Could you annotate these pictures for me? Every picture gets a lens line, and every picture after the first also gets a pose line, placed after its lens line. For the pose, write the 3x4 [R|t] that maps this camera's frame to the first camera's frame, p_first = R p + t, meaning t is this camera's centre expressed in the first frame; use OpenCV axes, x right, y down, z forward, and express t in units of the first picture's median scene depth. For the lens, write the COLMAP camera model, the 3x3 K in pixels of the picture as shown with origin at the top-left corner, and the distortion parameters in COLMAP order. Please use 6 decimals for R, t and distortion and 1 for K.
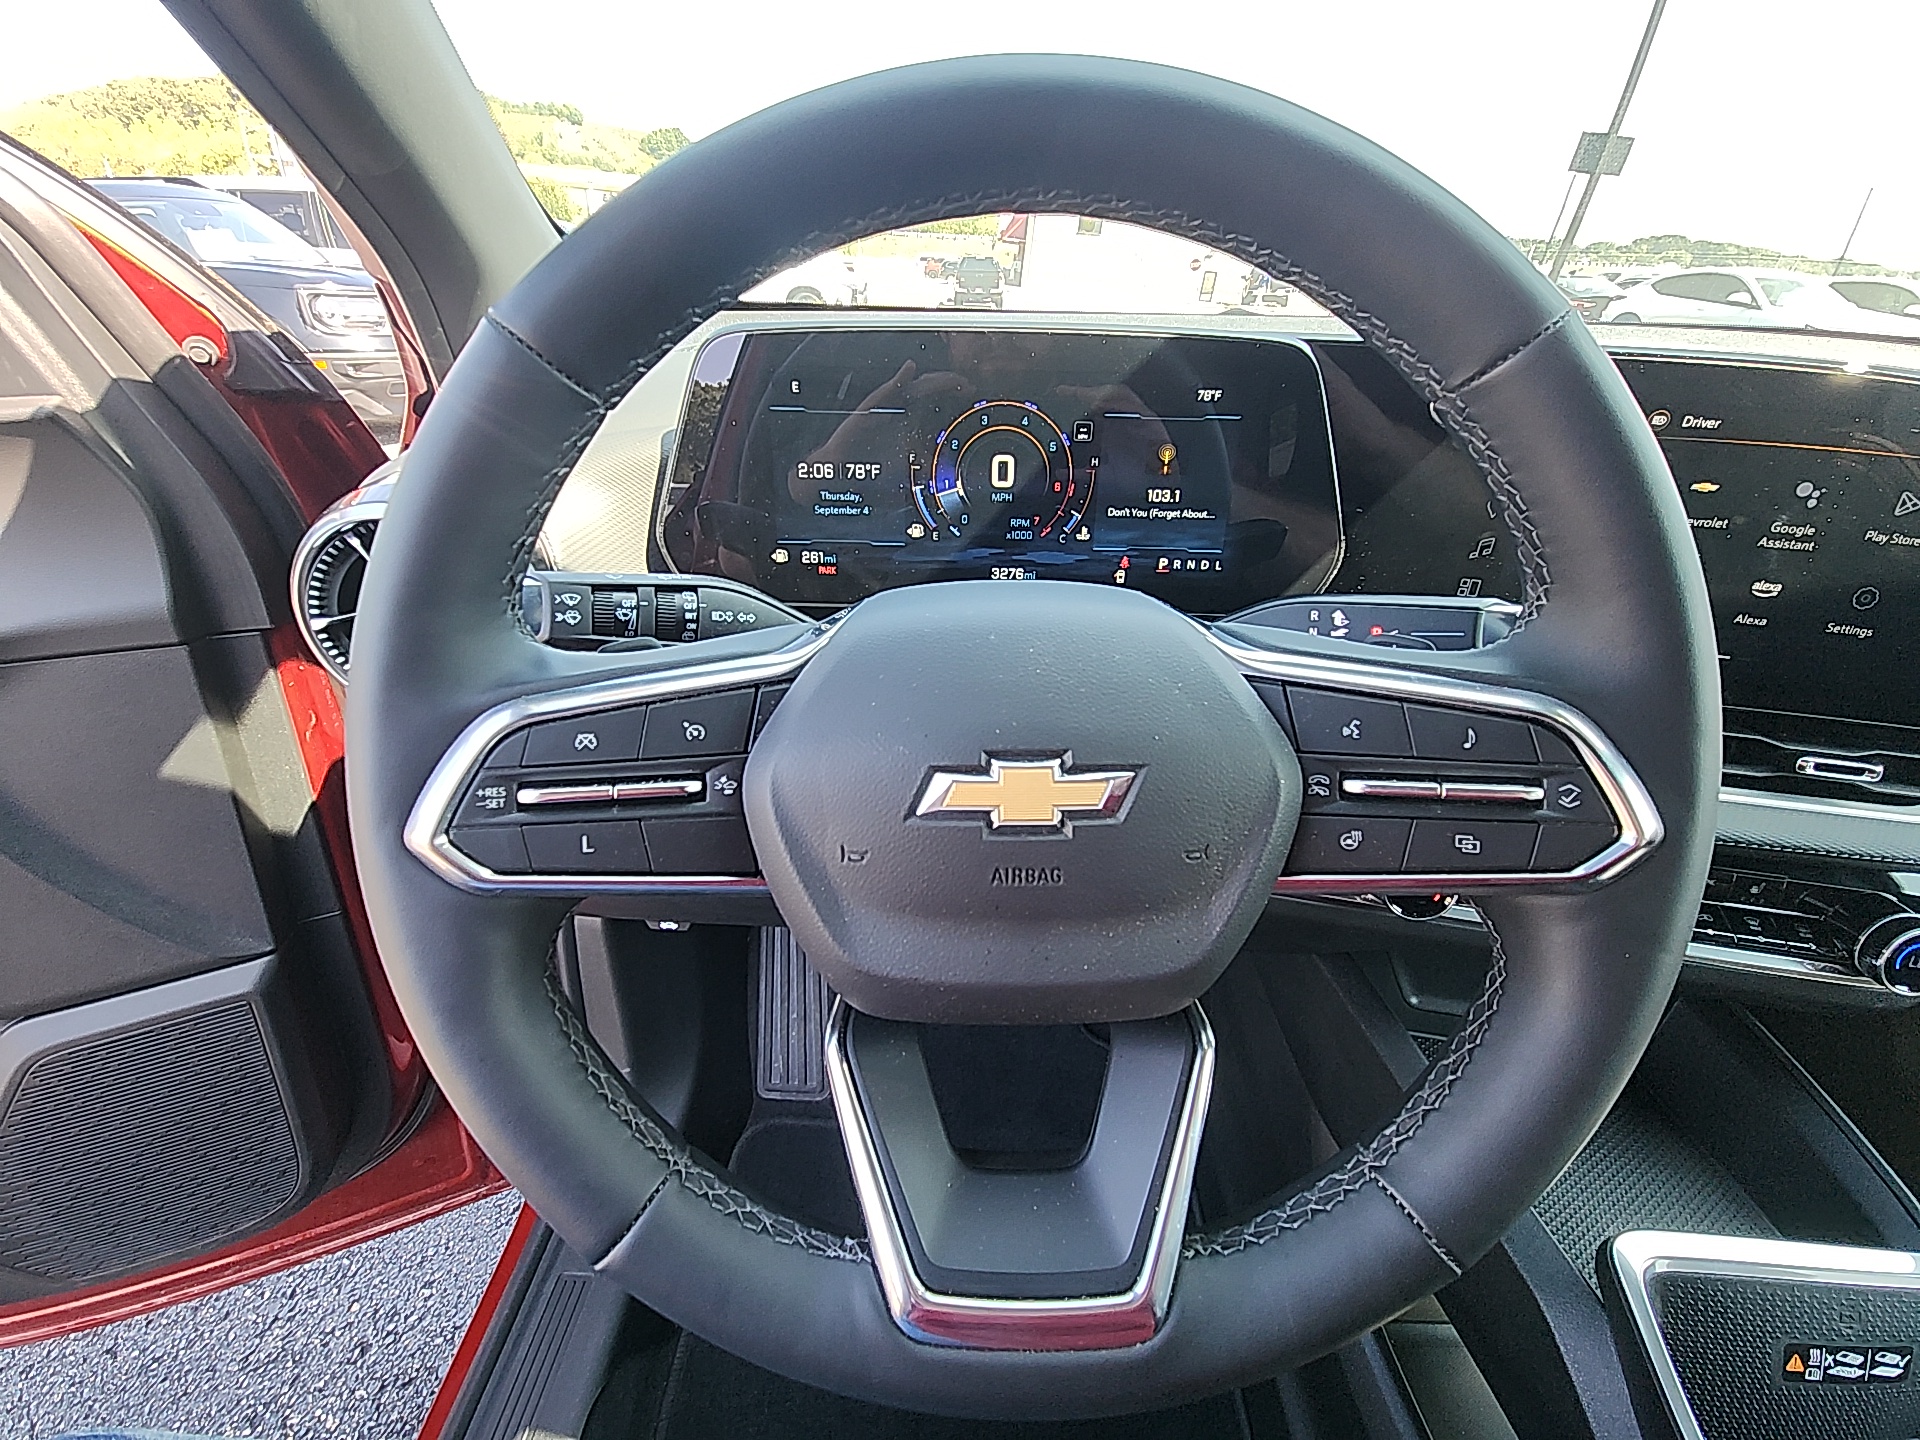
lens RADIAL K [[771.2, 0, 943.3], [0, 771.2, 705.6], [0, 0, 1]] dist [0.003215, -0.005044]
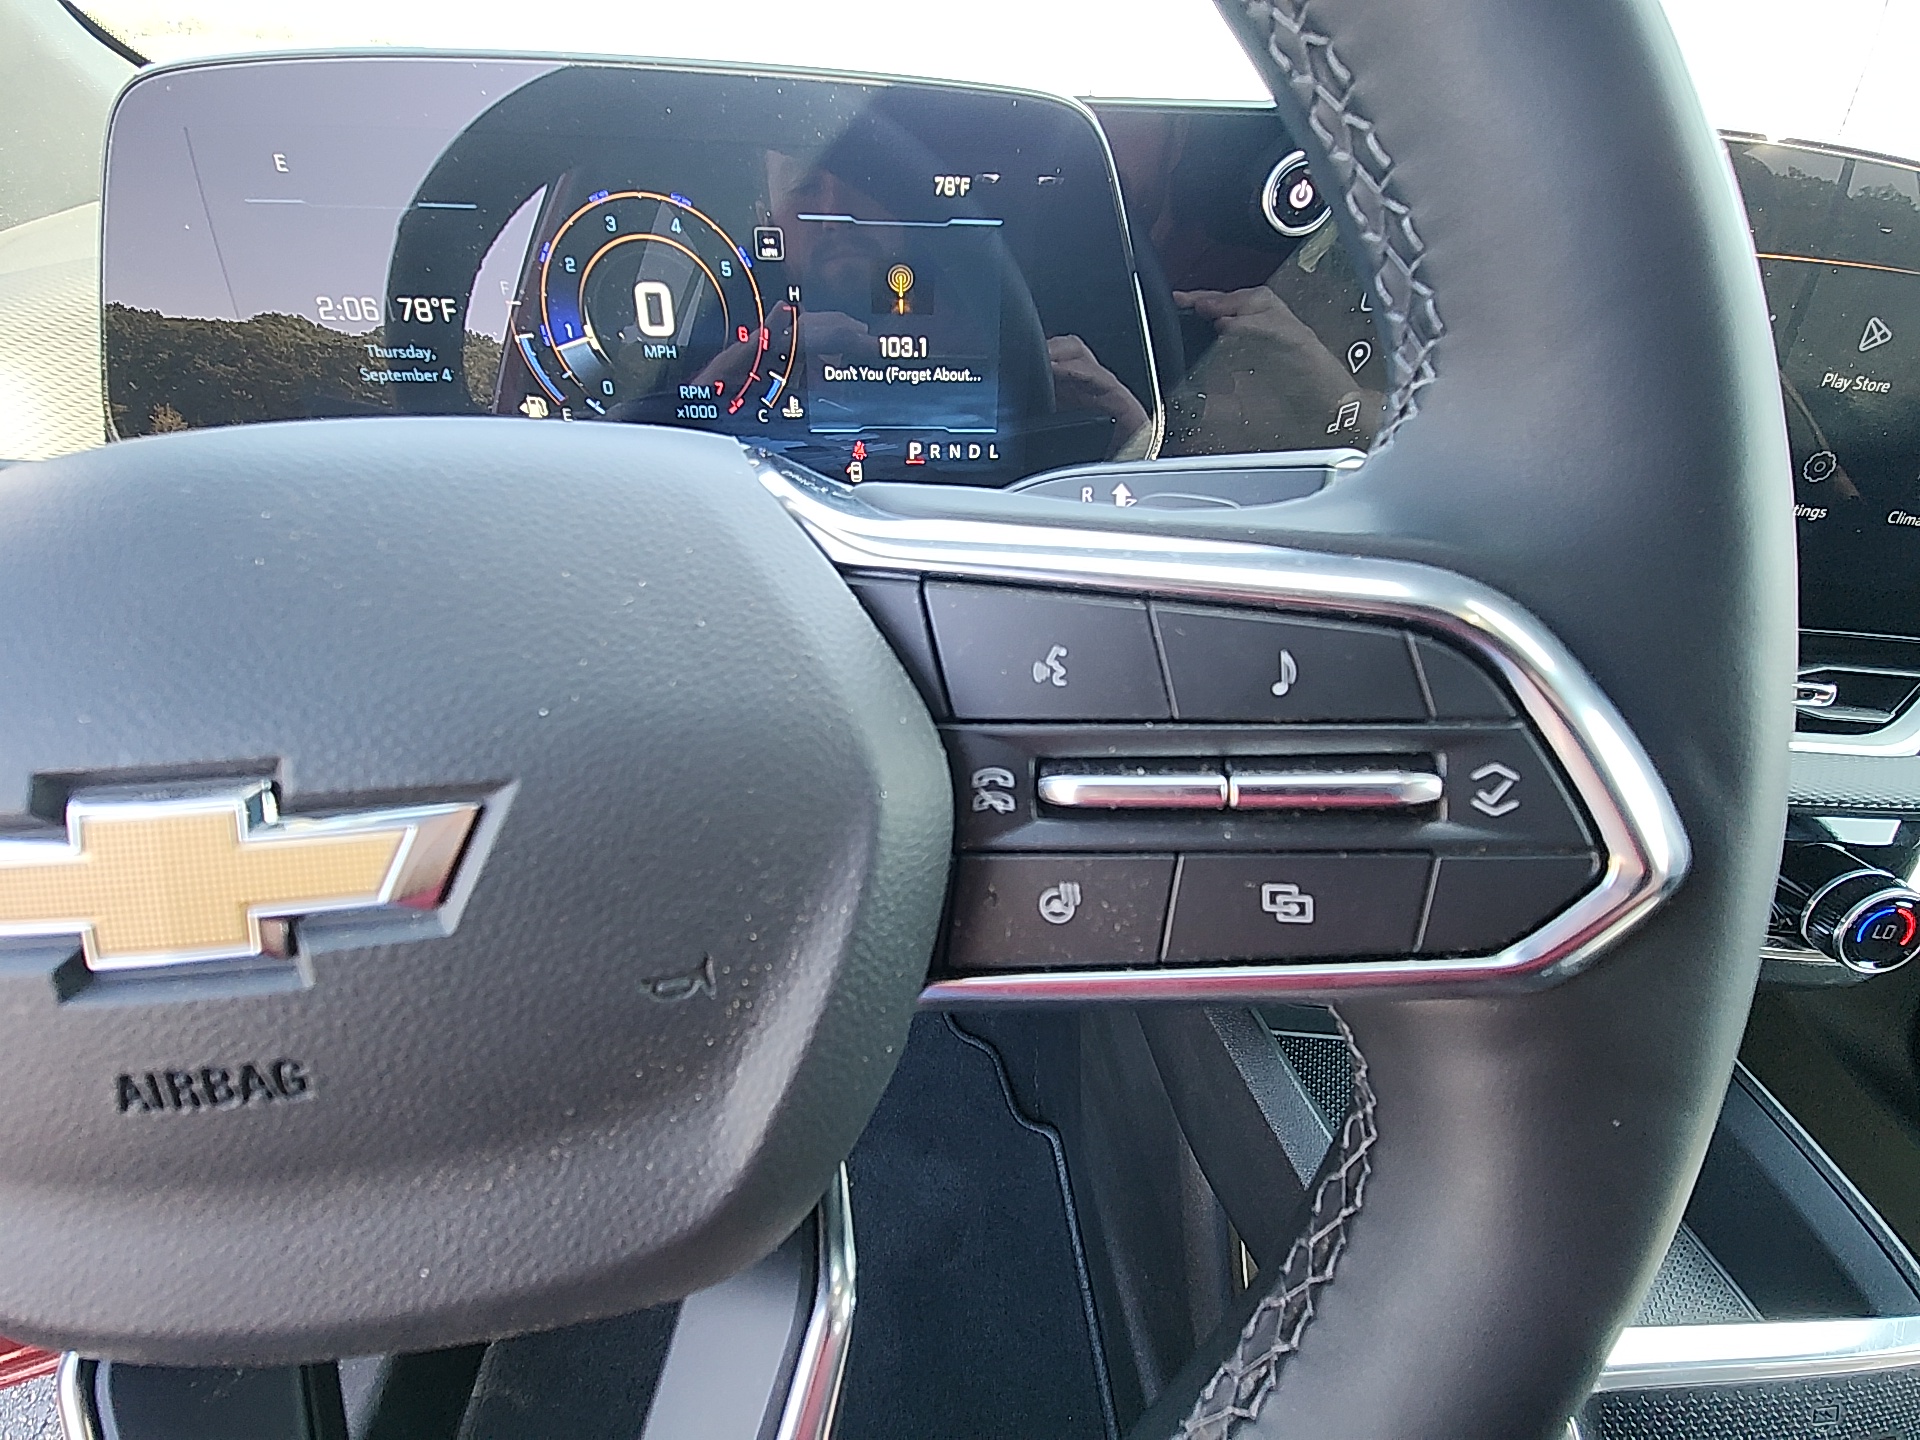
lens RADIAL K [[776.6, 0, 945.2], [0, 776.6, 708.2], [0, 0, 1]] dist [0.000462, 0.000212]
pose [[0.992394, -0.057768, 0.108708, 0.230305], [0.052977, 0.997514, 0.046458, 0.016869], [-0.111122, -0.040345, 0.992988, 0.301917]]
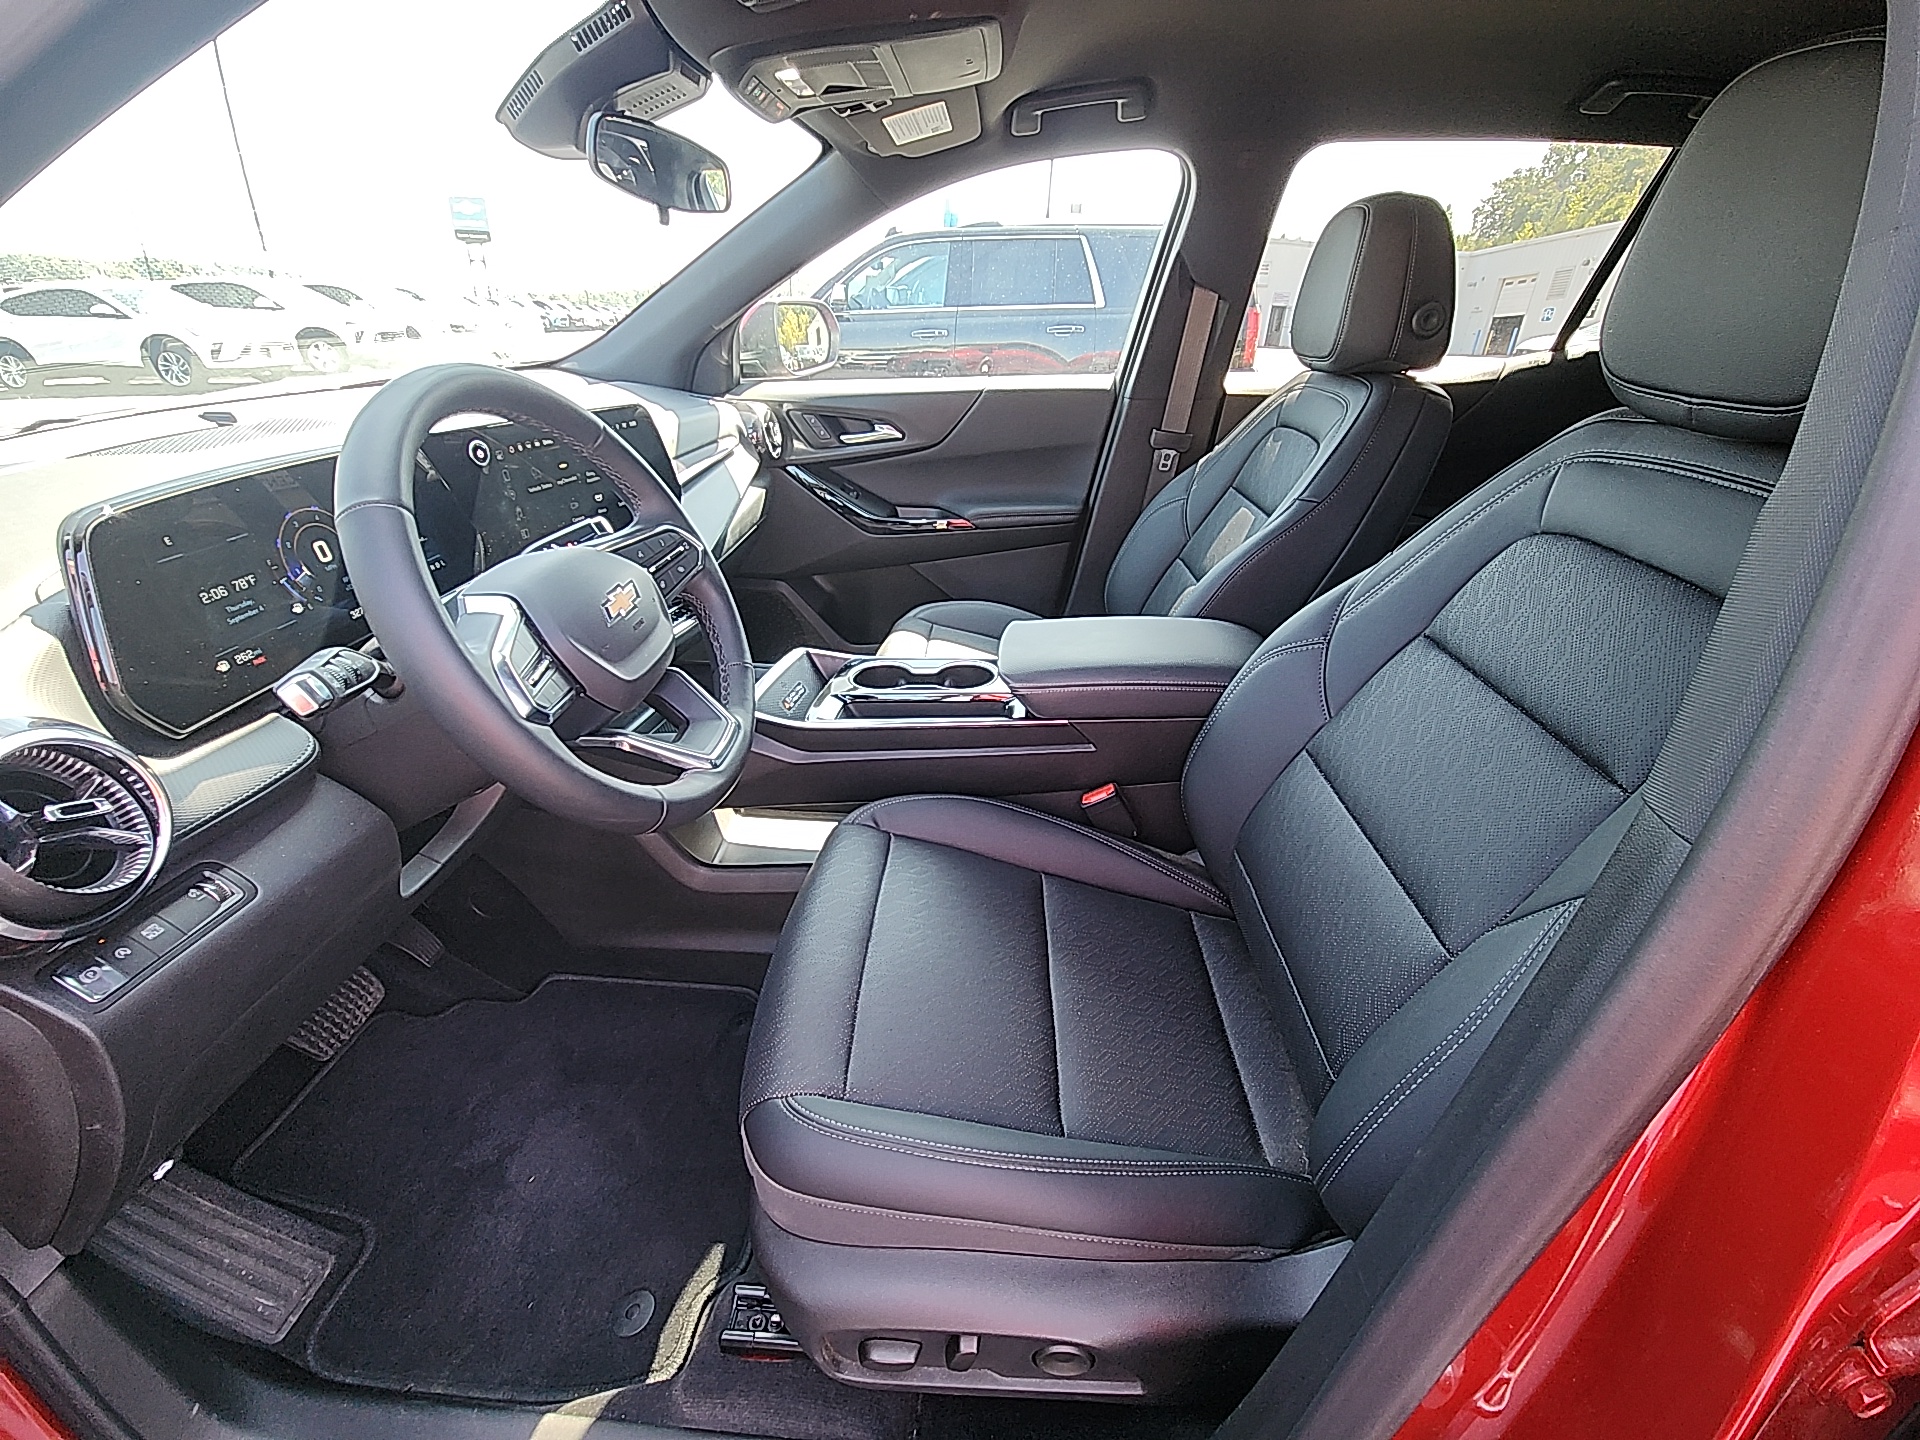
lens RADIAL K [[769.9, 0, 951.0], [0, 769.9, 695.9], [0, 0, 1]] dist [-0.000853, -0.000091]
pose [[0.033442, -0.468565, 0.882796, -1.358936], [0.477947, 0.783241, 0.397619, -0.090025], [-0.877752, 0.408633, 0.250142, -0.359200]]
